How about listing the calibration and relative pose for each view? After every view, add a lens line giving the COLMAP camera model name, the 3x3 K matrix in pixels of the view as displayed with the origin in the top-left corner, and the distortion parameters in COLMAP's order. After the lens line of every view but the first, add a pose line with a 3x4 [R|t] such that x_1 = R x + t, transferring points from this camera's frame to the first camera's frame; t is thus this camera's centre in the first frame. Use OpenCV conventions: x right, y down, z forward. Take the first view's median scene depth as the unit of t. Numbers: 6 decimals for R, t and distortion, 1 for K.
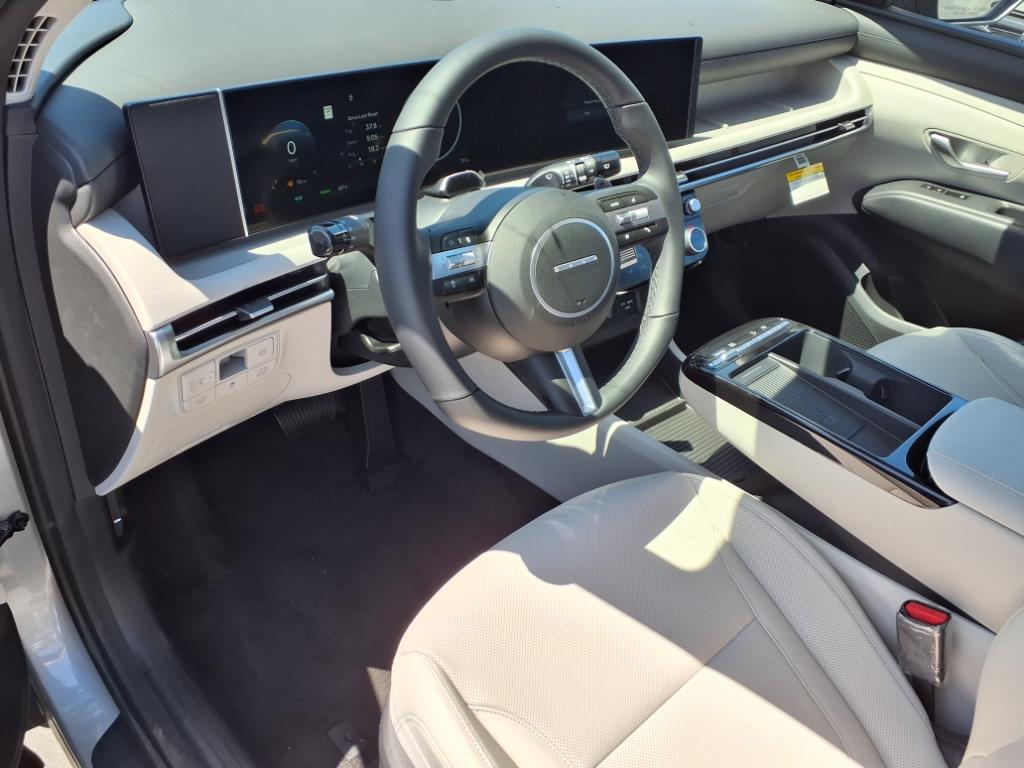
lens RADIAL K [[845.7, 0, 512.0], [0, 845.7, 384.0], [0, 0, 1]] dist [0.000690, -0.131785]
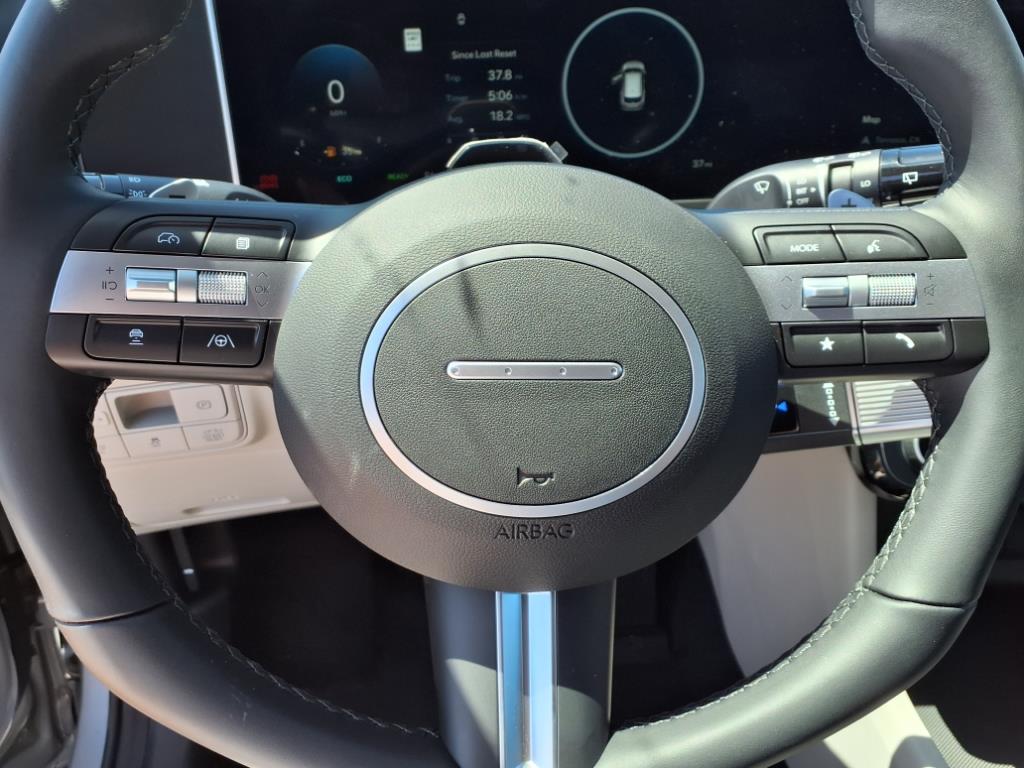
lens RADIAL K [[845.7, 0, 512.0], [0, 845.7, 384.0], [0, 0, 1]] dist [0.000690, -0.131785]
pose [[0.764237, 0.231274, -0.602041, 0.239636], [-0.286670, 0.958021, 0.004122, -0.116440], [0.577721, 0.169437, 0.798454, 0.615363]]
